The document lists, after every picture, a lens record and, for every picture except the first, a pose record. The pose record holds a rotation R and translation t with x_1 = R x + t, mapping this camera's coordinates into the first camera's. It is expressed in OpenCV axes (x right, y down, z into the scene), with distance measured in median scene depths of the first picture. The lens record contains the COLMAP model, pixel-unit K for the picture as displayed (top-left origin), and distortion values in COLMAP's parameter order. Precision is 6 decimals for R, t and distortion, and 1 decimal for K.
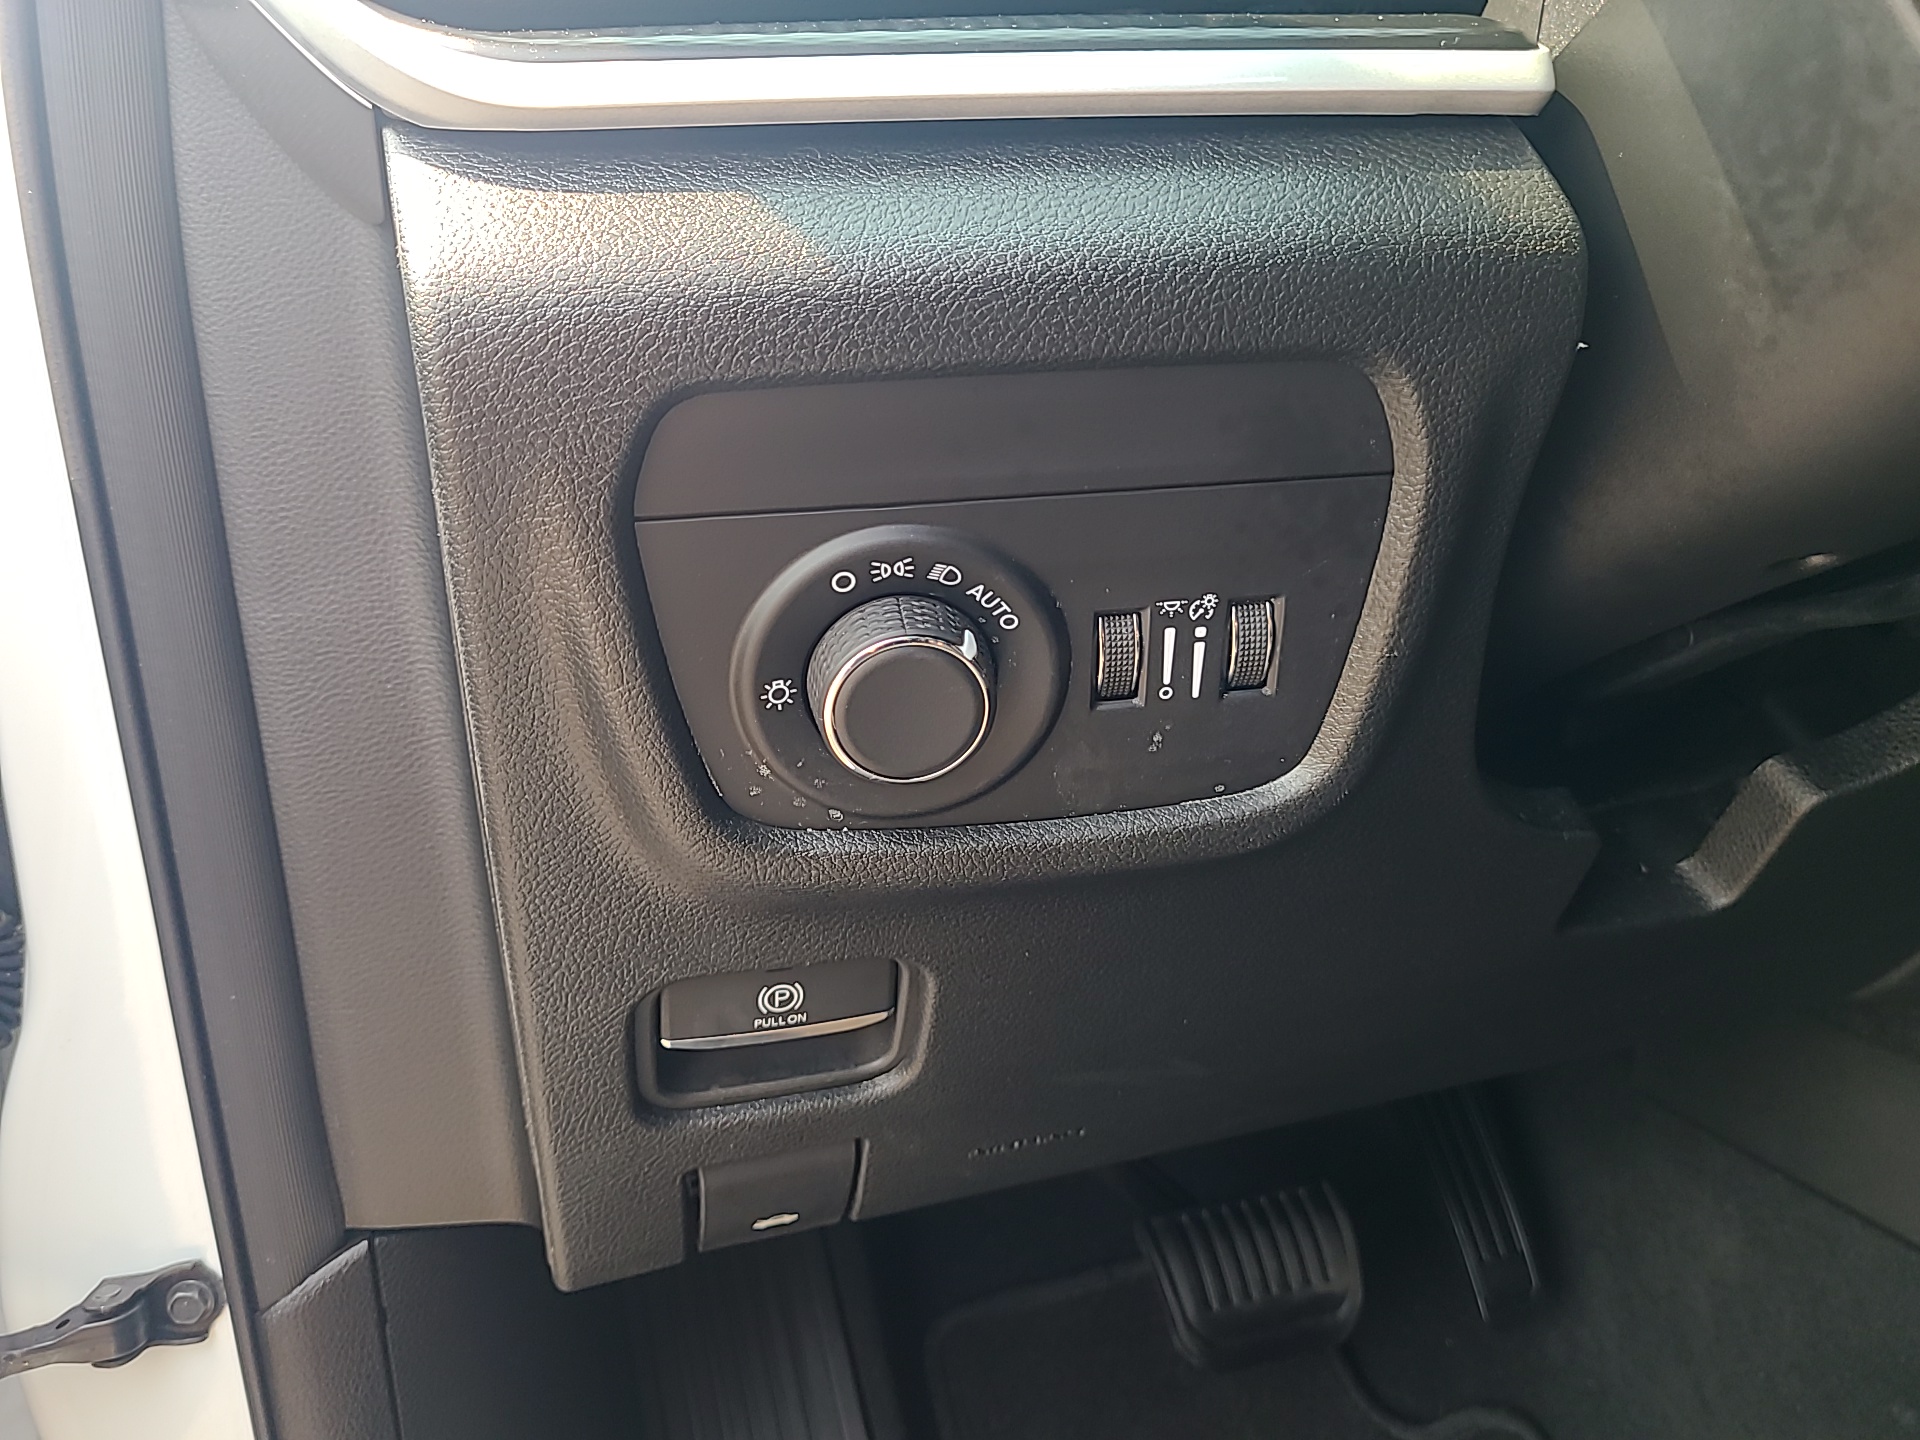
lens RADIAL K [[1510.8, 0, 946.6], [0, 1510.8, 720.5], [0, 0, 1]] dist [0.002162, -0.009338]
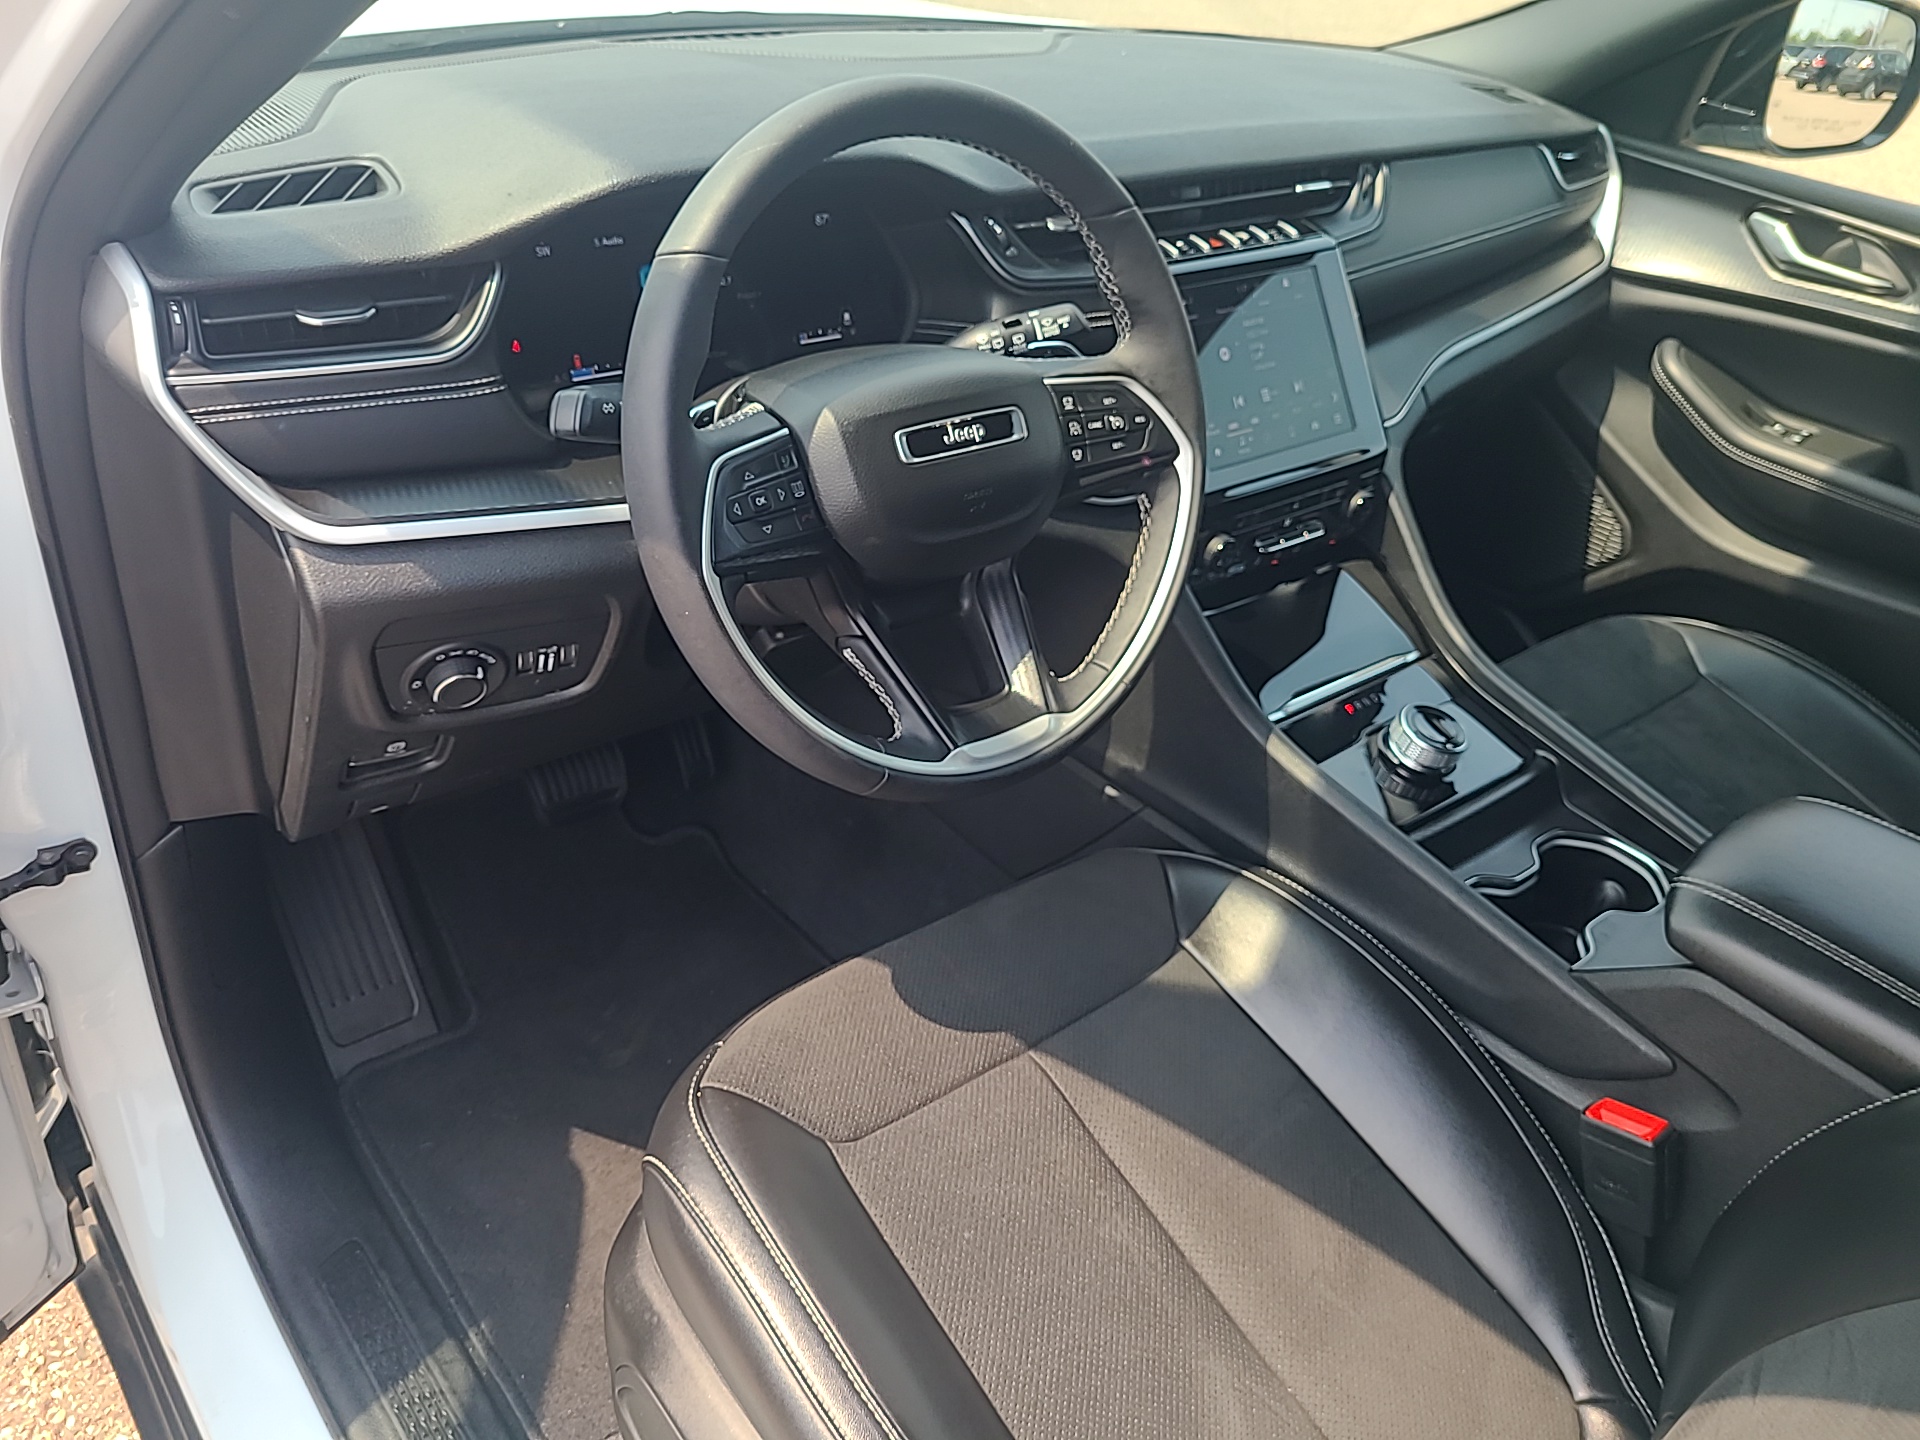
lens RADIAL K [[1510.8, 0, 946.6], [0, 1510.8, 720.5], [0, 0, 1]] dist [0.002162, -0.009338]
pose [[0.913529, -0.061109, 0.402157, -0.341476], [-0.099102, 0.925426, 0.365738, -1.111345], [-0.394516, -0.373967, 0.839348, -1.944976]]
